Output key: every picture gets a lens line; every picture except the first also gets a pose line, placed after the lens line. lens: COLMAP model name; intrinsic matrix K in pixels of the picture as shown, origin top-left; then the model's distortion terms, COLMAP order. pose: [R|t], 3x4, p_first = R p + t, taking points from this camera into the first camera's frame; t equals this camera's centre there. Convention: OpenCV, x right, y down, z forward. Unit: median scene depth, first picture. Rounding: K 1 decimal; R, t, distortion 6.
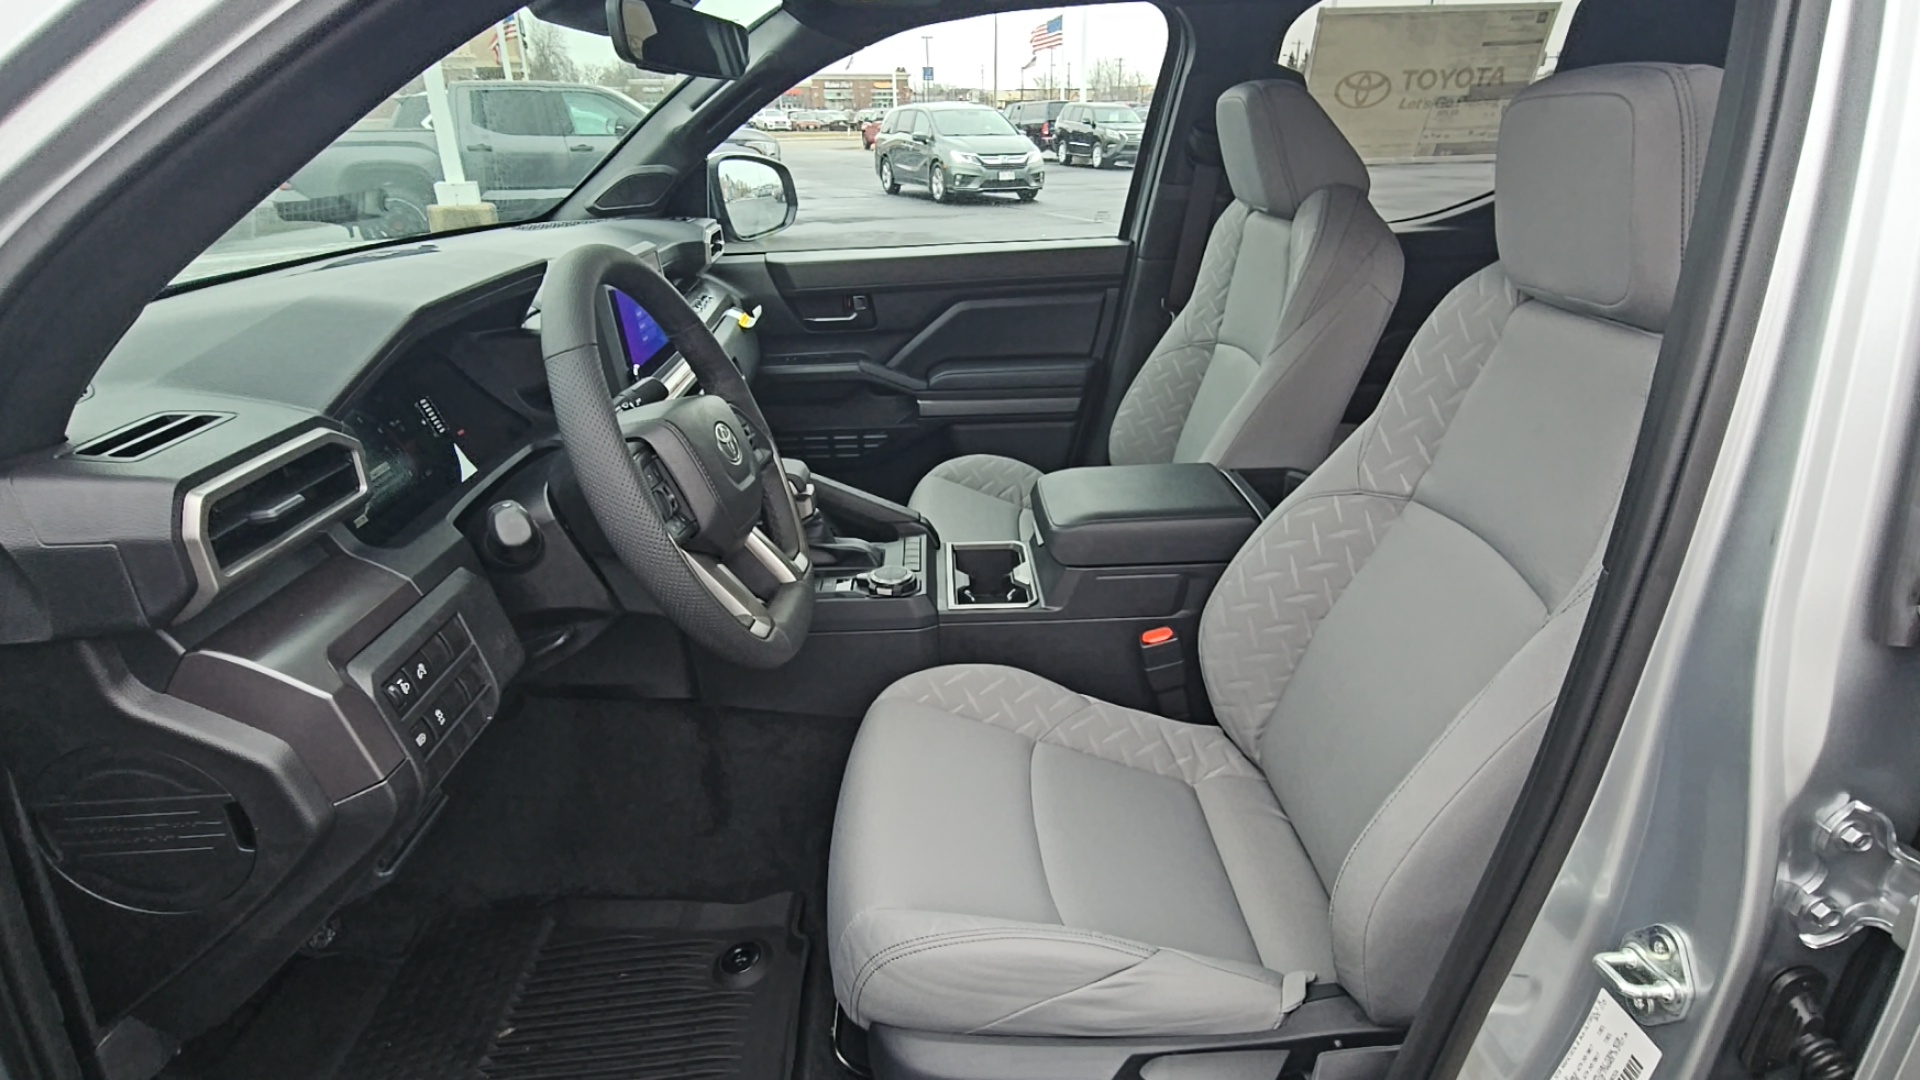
lens RADIAL K [[1001.6, 0, 983.2], [0, 1001.6, 544.7], [0, 0, 1]] dist [0.006980, -0.003198]
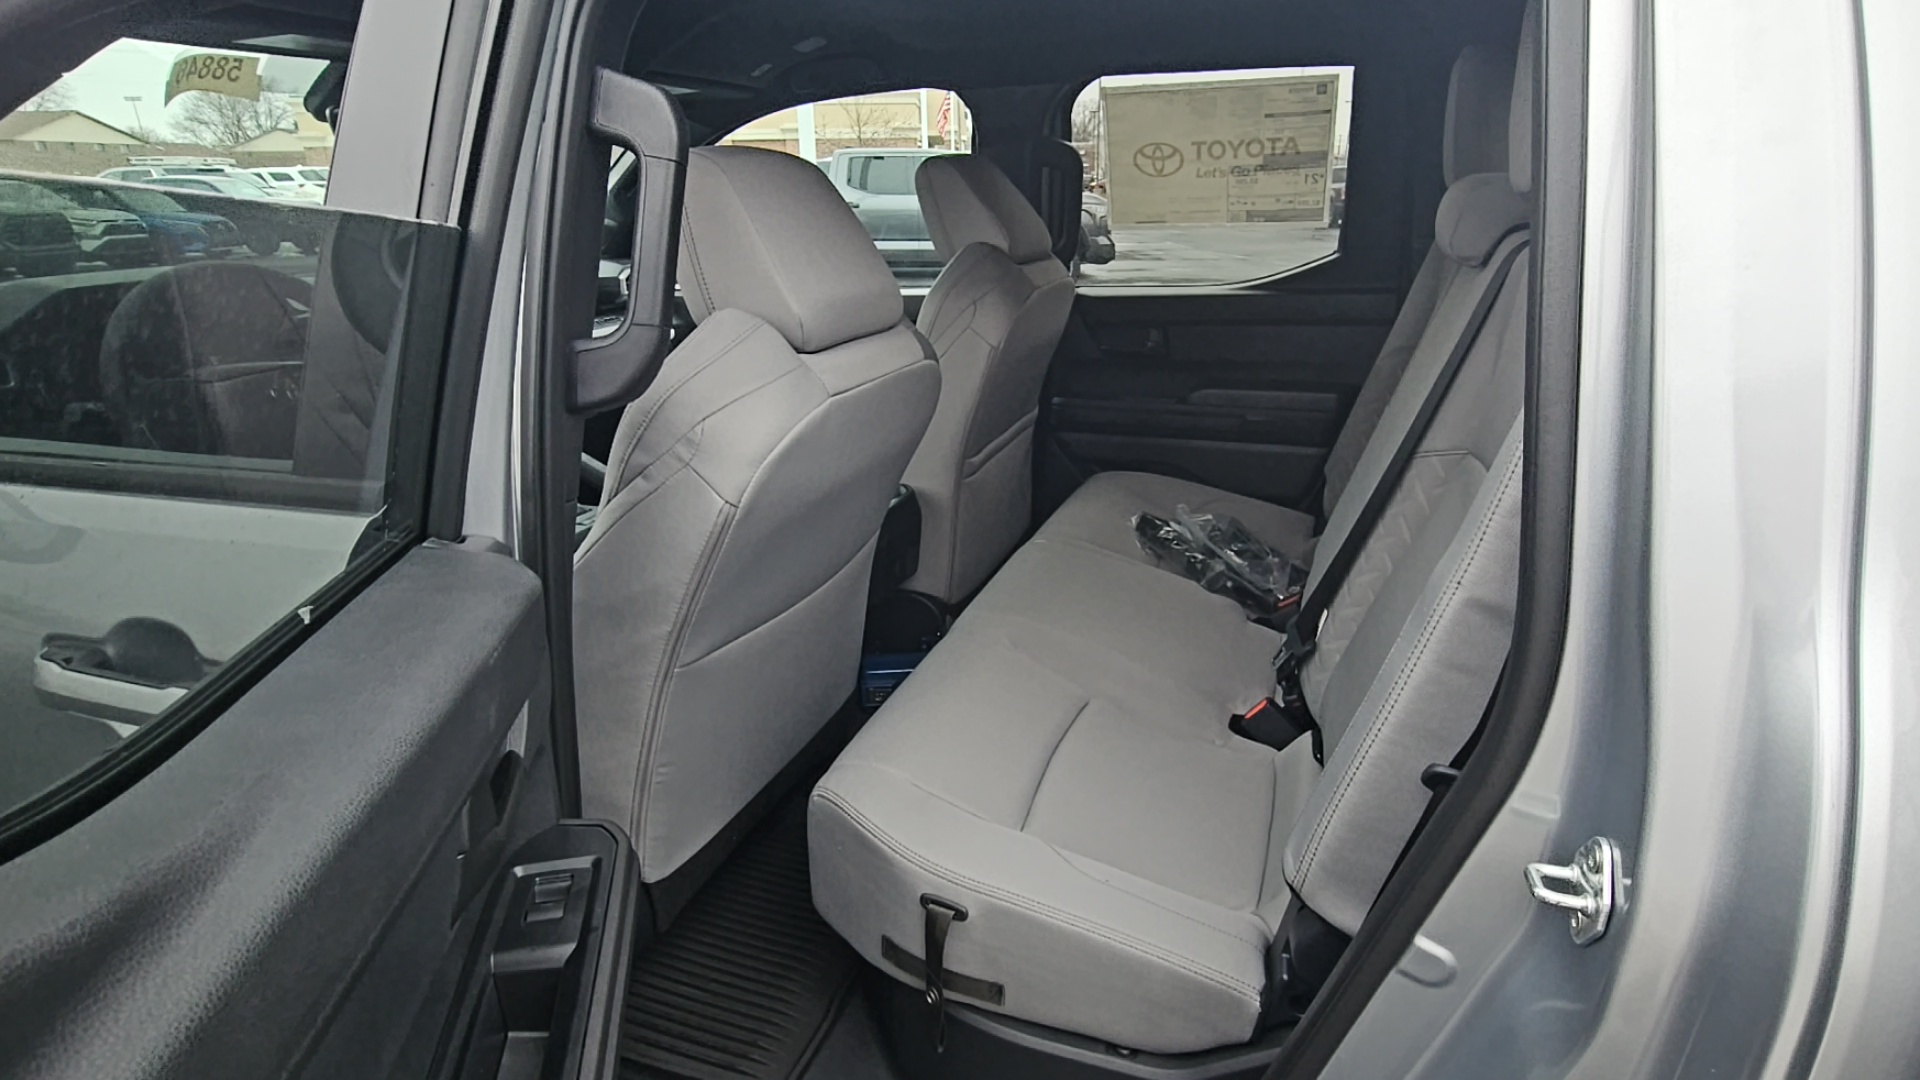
lens RADIAL K [[1001.6, 0, 983.2], [0, 1001.6, 544.7], [0, 0, 1]] dist [0.006980, -0.003198]
pose [[0.927221, 0.126895, -0.352362, 0.651966], [-0.145463, 0.989006, -0.026609, 0.004562], [0.345111, 0.075928, 0.935485, -0.026400]]
